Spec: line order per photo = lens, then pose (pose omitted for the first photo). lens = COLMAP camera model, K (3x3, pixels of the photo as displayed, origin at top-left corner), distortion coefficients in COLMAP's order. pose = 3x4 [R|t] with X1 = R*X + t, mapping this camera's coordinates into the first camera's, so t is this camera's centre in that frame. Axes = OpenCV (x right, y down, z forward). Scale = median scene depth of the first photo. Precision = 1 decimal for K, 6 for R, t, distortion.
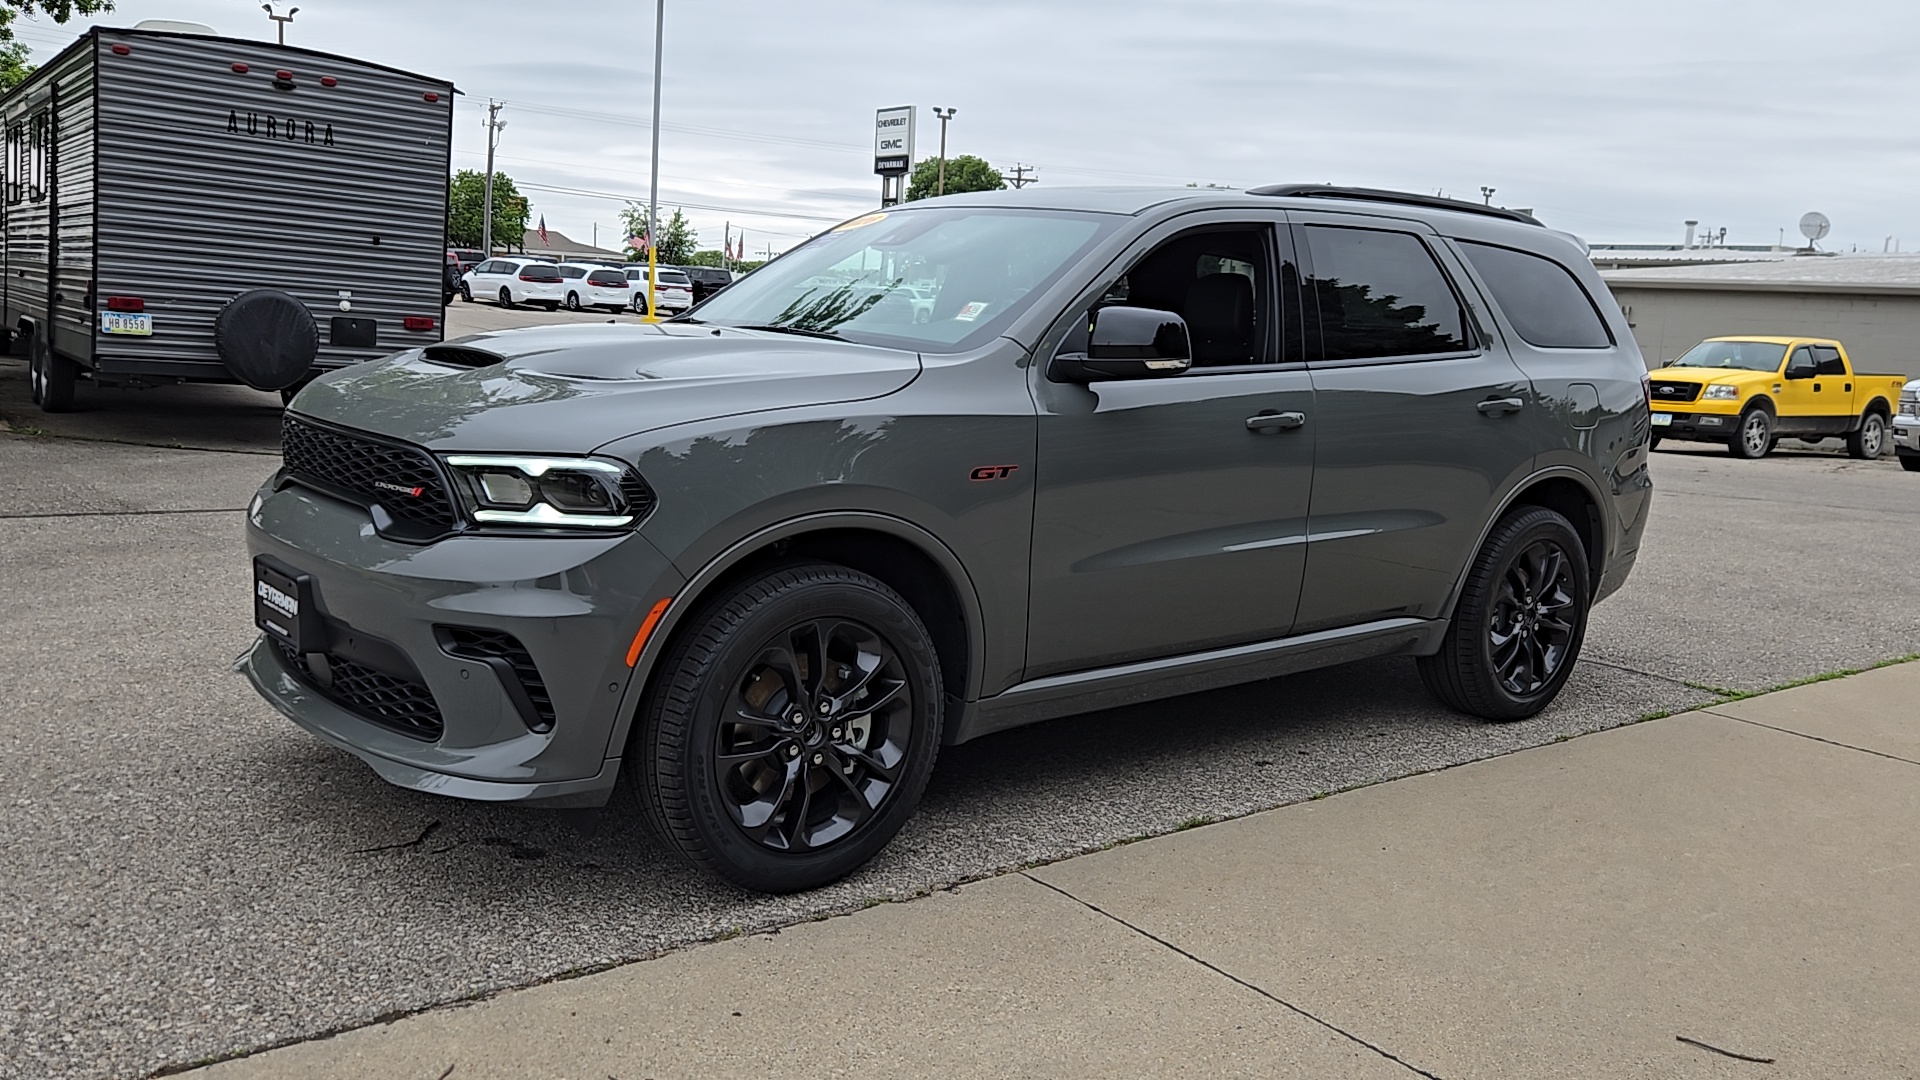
lens RADIAL K [[1588.0, 0, 949.6], [0, 1588.0, 538.8], [0, 0, 1]] dist [-0.004692, 0.017454]
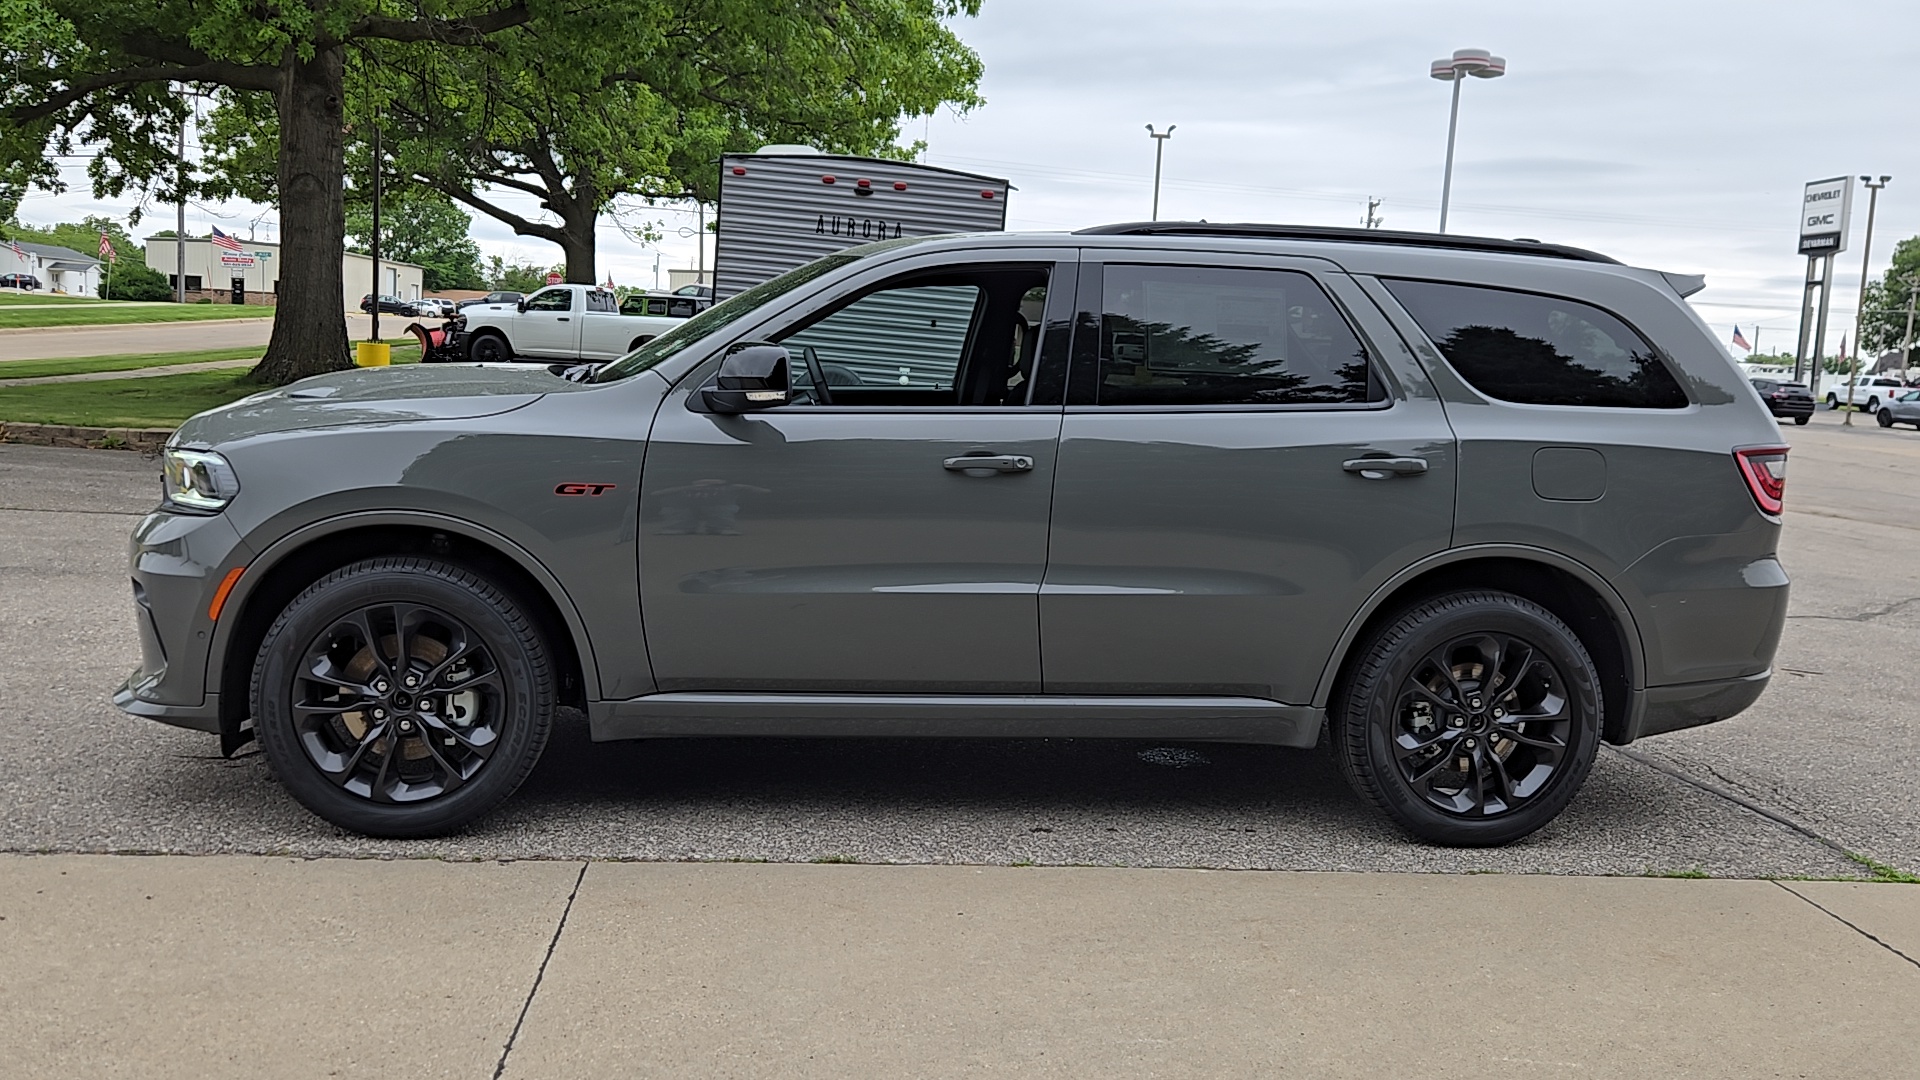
lens RADIAL K [[1588.0, 0, 949.2], [0, 1588.0, 541.4], [0, 0, 1]] dist [-0.004692, 0.017454]
pose [[0.845524, 0.055597, -0.531035, 0.270796], [-0.086104, 0.995745, -0.032847, 0.002643], [0.526949, 0.073497, 0.846713, 0.067377]]
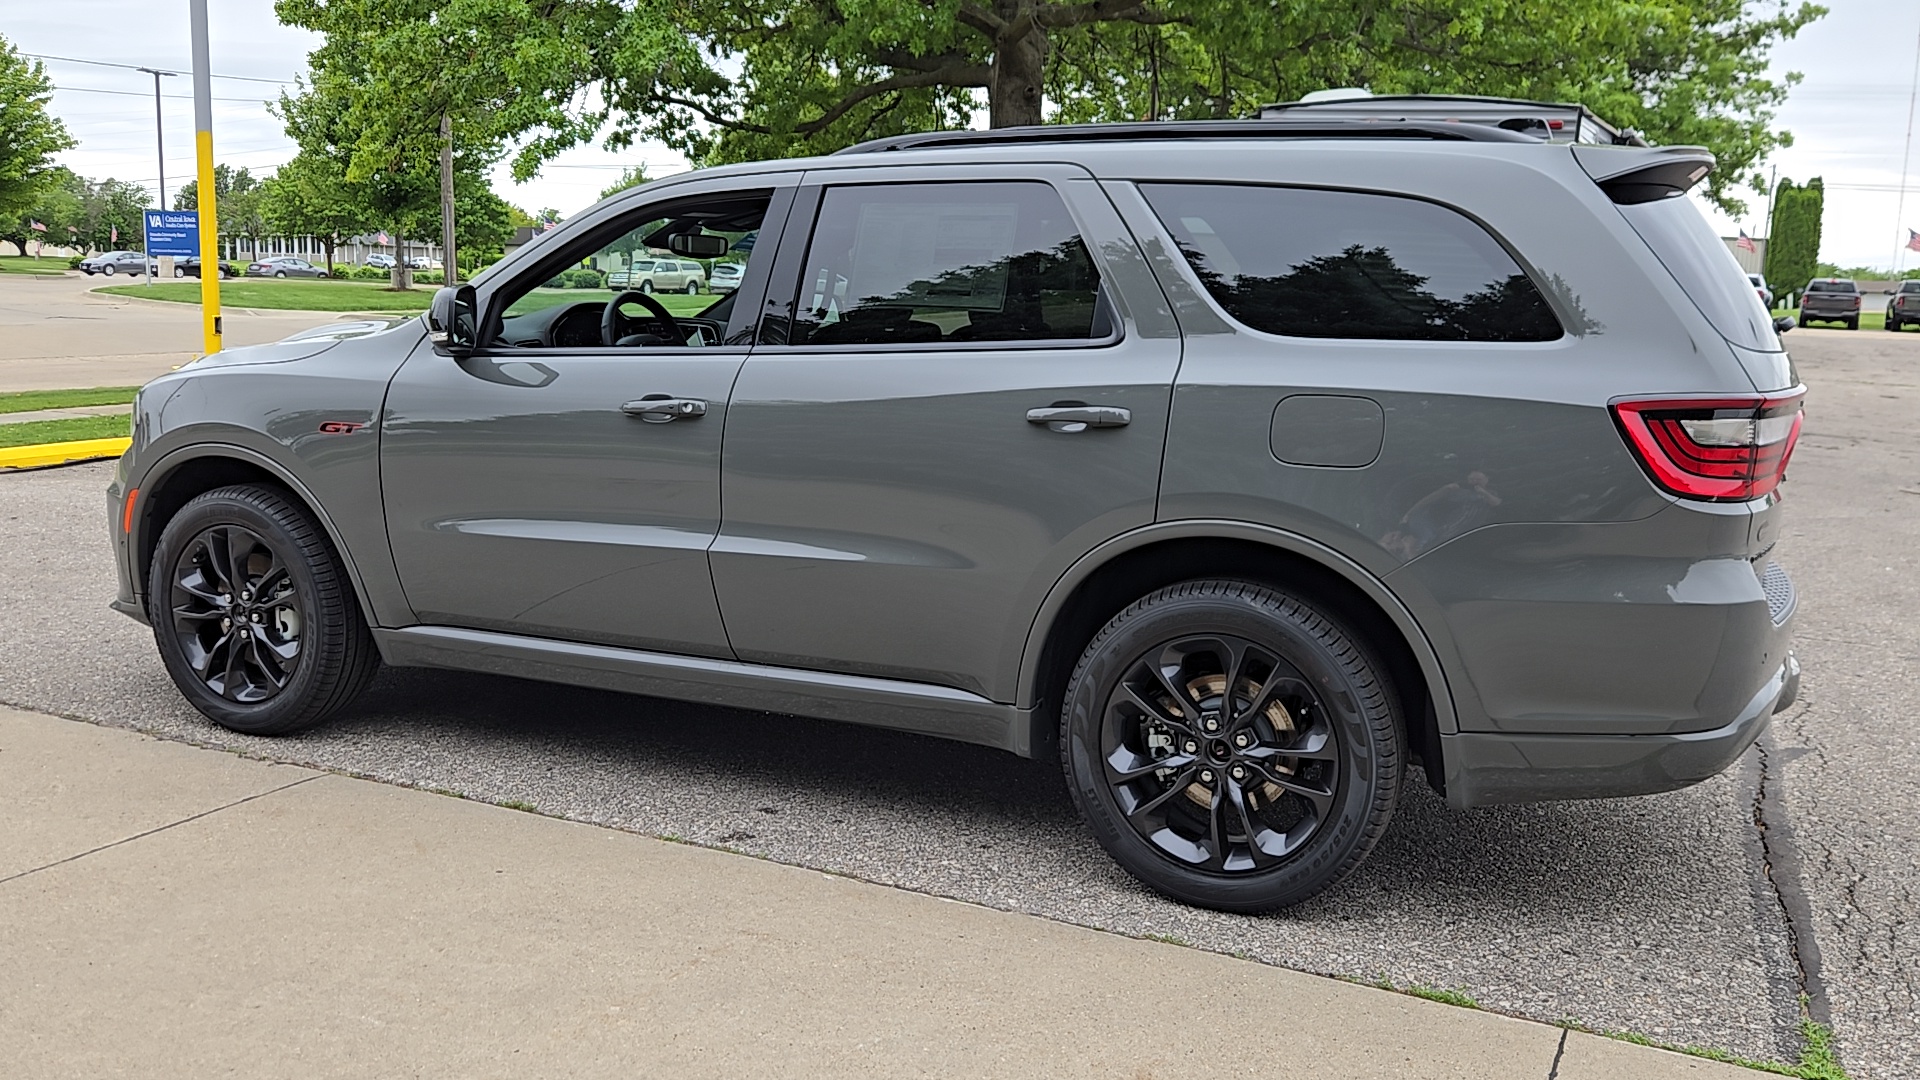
lens RADIAL K [[1588.0, 0, 955.7], [0, 1588.0, 538.3], [0, 0, 1]] dist [-0.004692, 0.017454]
pose [[0.438890, 0.096920, -0.893299, 0.422830], [-0.133905, 0.990119, 0.041636, -0.023416], [0.888507, 0.101343, 0.447531, 0.290424]]
